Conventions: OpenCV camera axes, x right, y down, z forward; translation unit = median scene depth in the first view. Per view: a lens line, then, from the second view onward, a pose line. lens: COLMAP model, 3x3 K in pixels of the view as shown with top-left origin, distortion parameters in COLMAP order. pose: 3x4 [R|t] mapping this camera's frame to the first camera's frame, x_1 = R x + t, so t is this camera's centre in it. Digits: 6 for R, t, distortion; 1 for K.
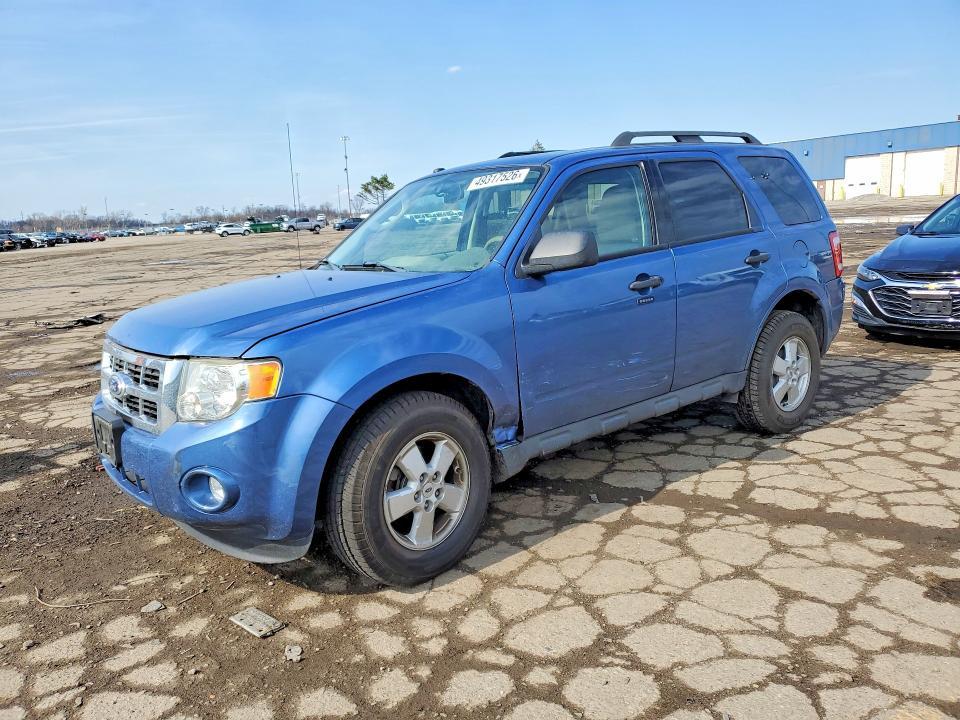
lens RADIAL K [[736.4, 0, 478.2], [0, 736.4, 358.6], [0, 0, 1]] dist [0.010799, 0.001498]
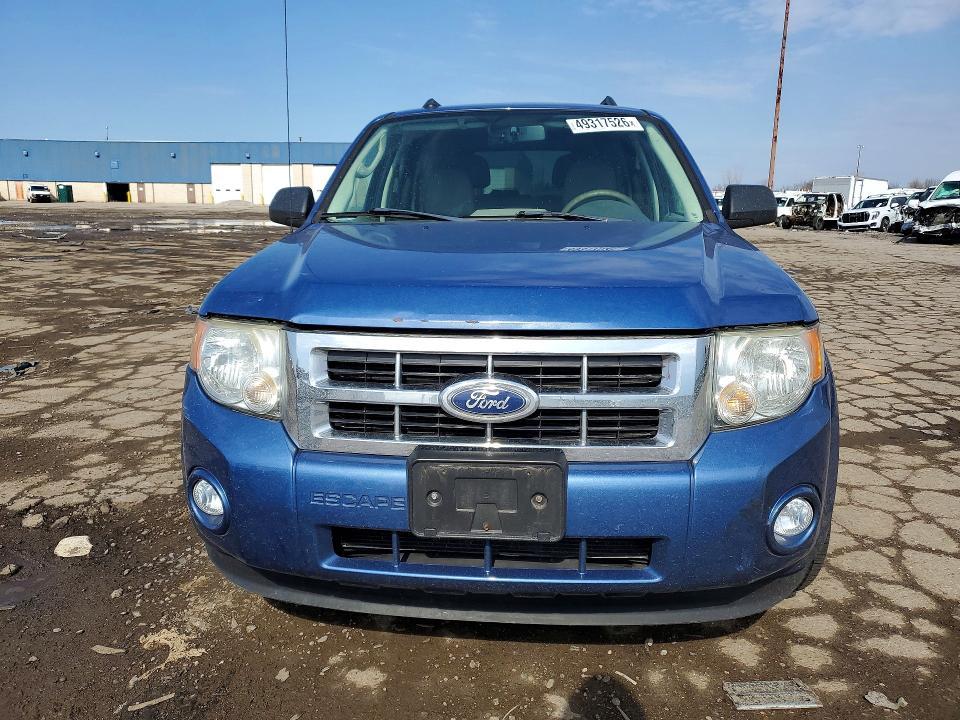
lens RADIAL K [[736.4, 0, 477.5], [0, 736.4, 352.7], [0, 0, 1]] dist [0.010799, 0.001498]
pose [[0.700810, -0.082305, 0.708584, -0.912837], [0.088451, 0.995682, 0.028171, -0.015933], [-0.707843, 0.042932, 0.705064, 0.637913]]
